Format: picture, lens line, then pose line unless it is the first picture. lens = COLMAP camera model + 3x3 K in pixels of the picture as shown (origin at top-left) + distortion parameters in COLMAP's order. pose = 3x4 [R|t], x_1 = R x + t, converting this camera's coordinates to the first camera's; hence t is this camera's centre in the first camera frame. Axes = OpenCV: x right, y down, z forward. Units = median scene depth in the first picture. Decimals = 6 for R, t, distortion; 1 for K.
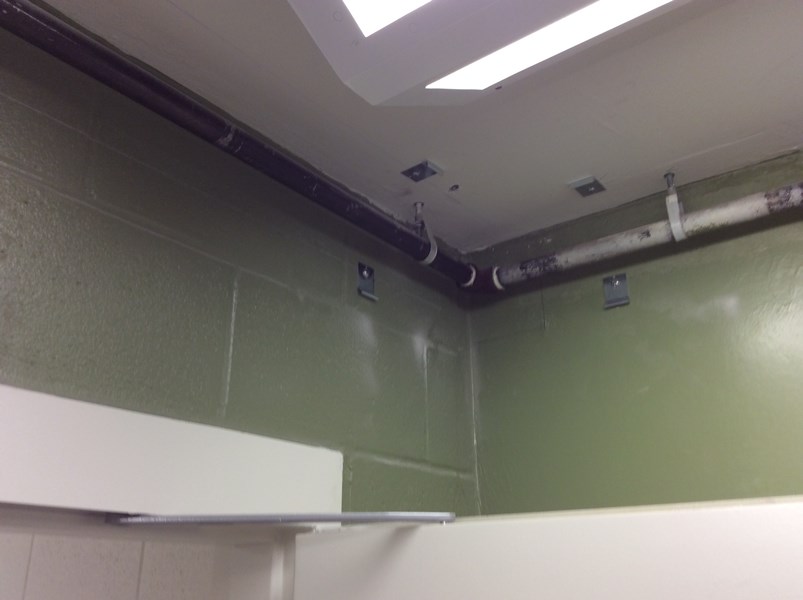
lens RADIAL K [[743.3, 0, 399.3], [0, 743.3, 297.2], [0, 0, 1]] dist [0.068653, 0.000000]
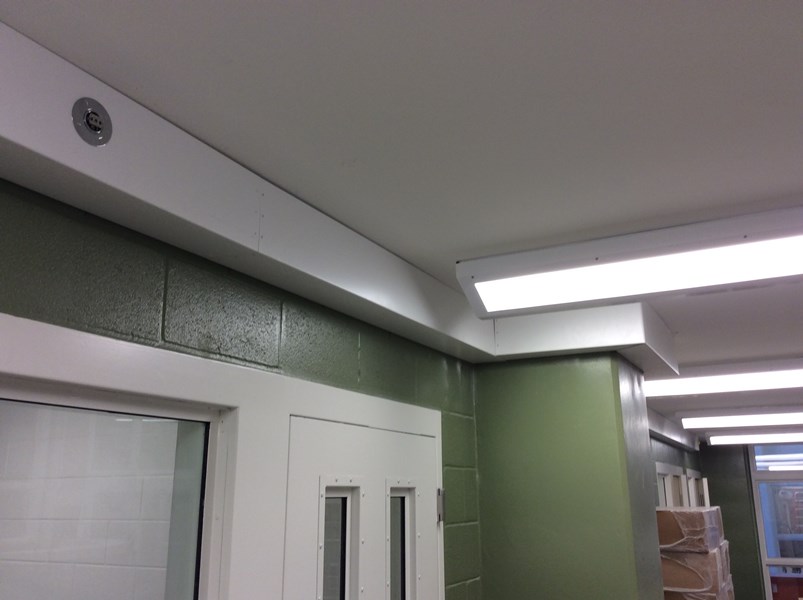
lens RADIAL K [[743.3, 0, 394.3], [0, 743.3, 297.3], [0, 0, 1]] dist [0.068653, 0.000000]
pose [[0.986080, 0.058754, 0.155544, -0.652527], [-0.077609, 0.989969, 0.118058, -0.492492], [-0.147047, -0.128486, 0.980749, -1.542233]]
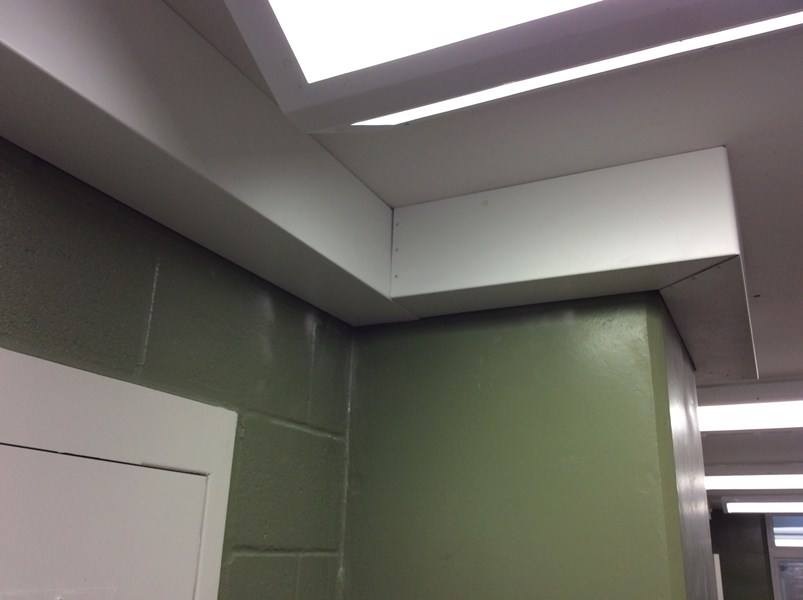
lens RADIAL K [[743.3, 0, 399.8], [0, 743.3, 303.5], [0, 0, 1]] dist [0.068653, 0.000000]
pose [[0.979247, 0.104947, 0.173384, -0.043920], [-0.115451, 0.991971, 0.051627, -0.042854], [-0.166573, -0.070573, 0.983500, -0.151780]]
